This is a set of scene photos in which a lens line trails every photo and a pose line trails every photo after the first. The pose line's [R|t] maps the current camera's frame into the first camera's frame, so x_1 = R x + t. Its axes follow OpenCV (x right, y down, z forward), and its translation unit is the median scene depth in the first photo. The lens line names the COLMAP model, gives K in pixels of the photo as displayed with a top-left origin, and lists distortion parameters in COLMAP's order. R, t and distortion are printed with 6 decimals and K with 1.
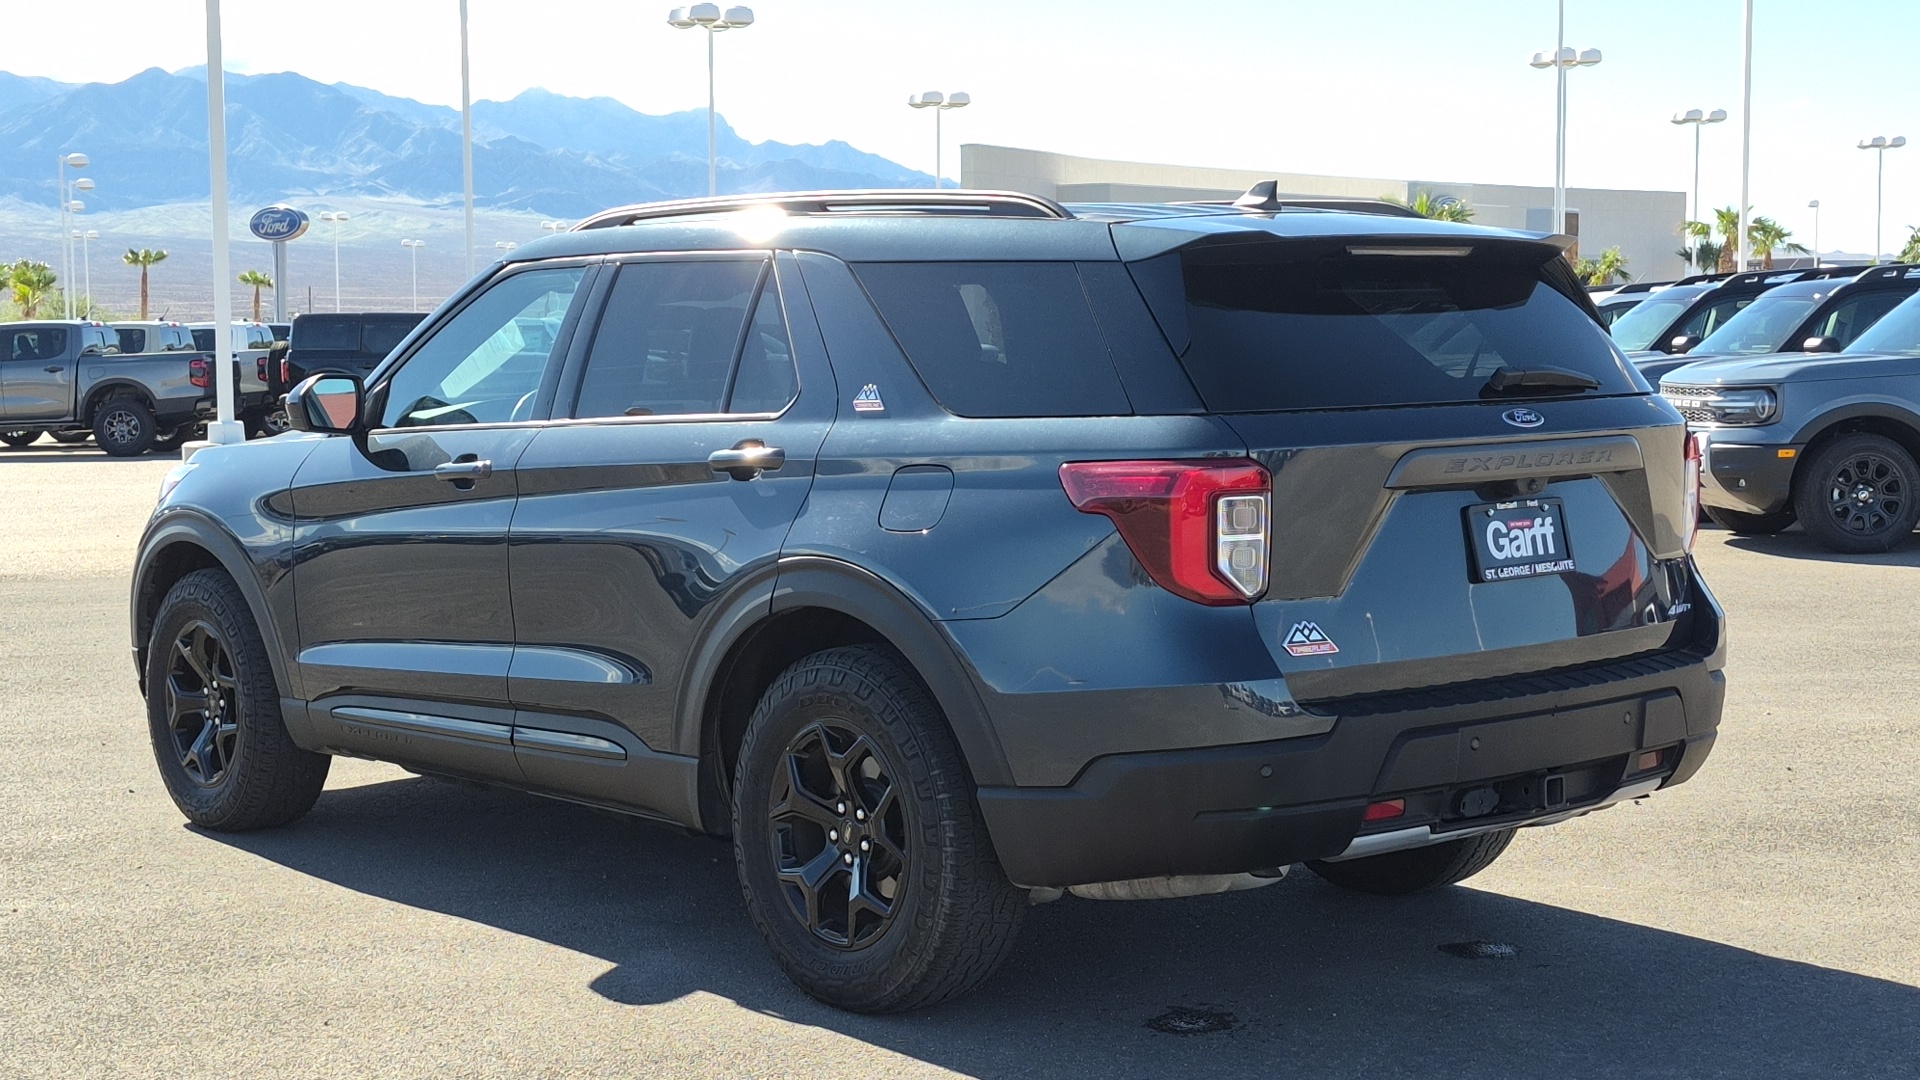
lens RADIAL K [[2736.8, 0, 960.0], [0, 2736.8, 540.0], [0, 0, 1]] dist [0.113271, -0.039004]
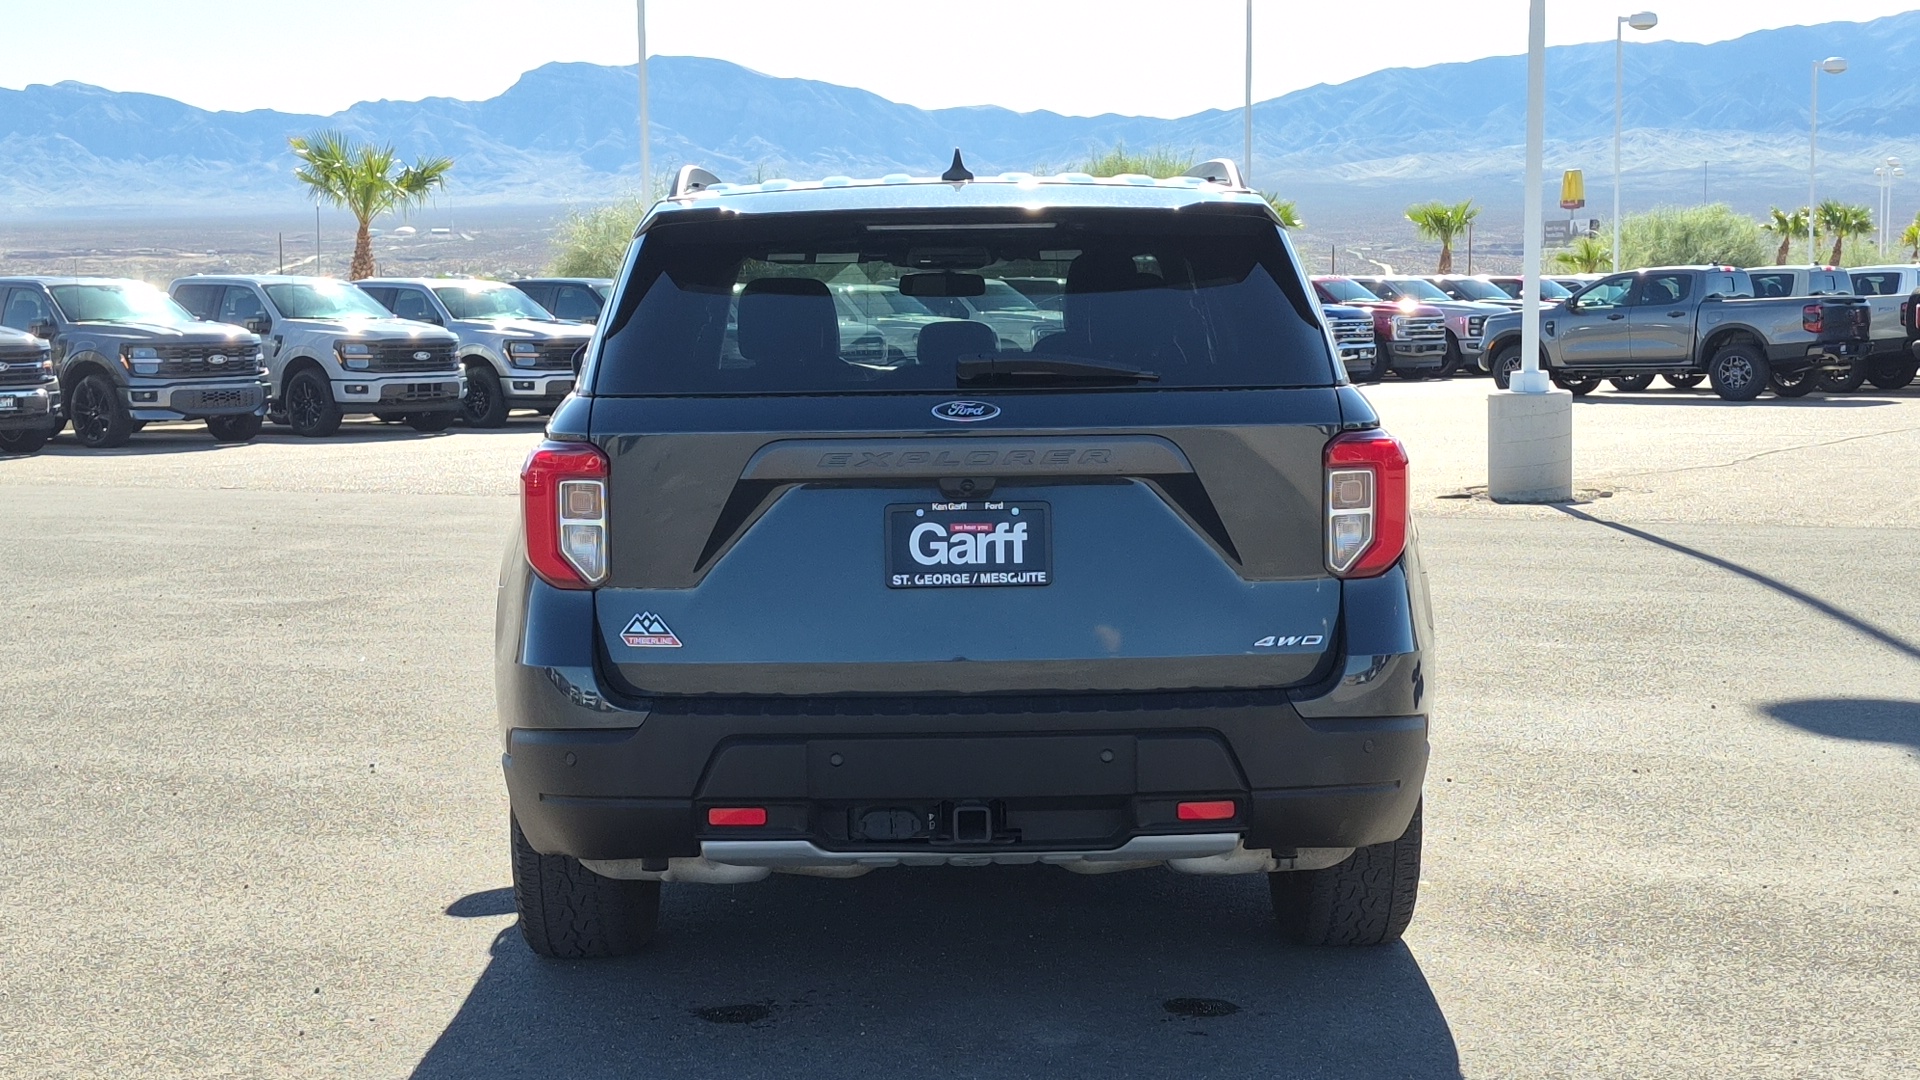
lens RADIAL K [[2736.8, 0, 960.0], [0, 2736.8, 540.0], [0, 0, 1]] dist [0.113271, -0.039004]
pose [[0.763574, 0.063660, -0.642575, 0.779884], [-0.049384, 0.997971, 0.040186, -0.037876], [0.643829, 0.001048, 0.765169, 0.305739]]
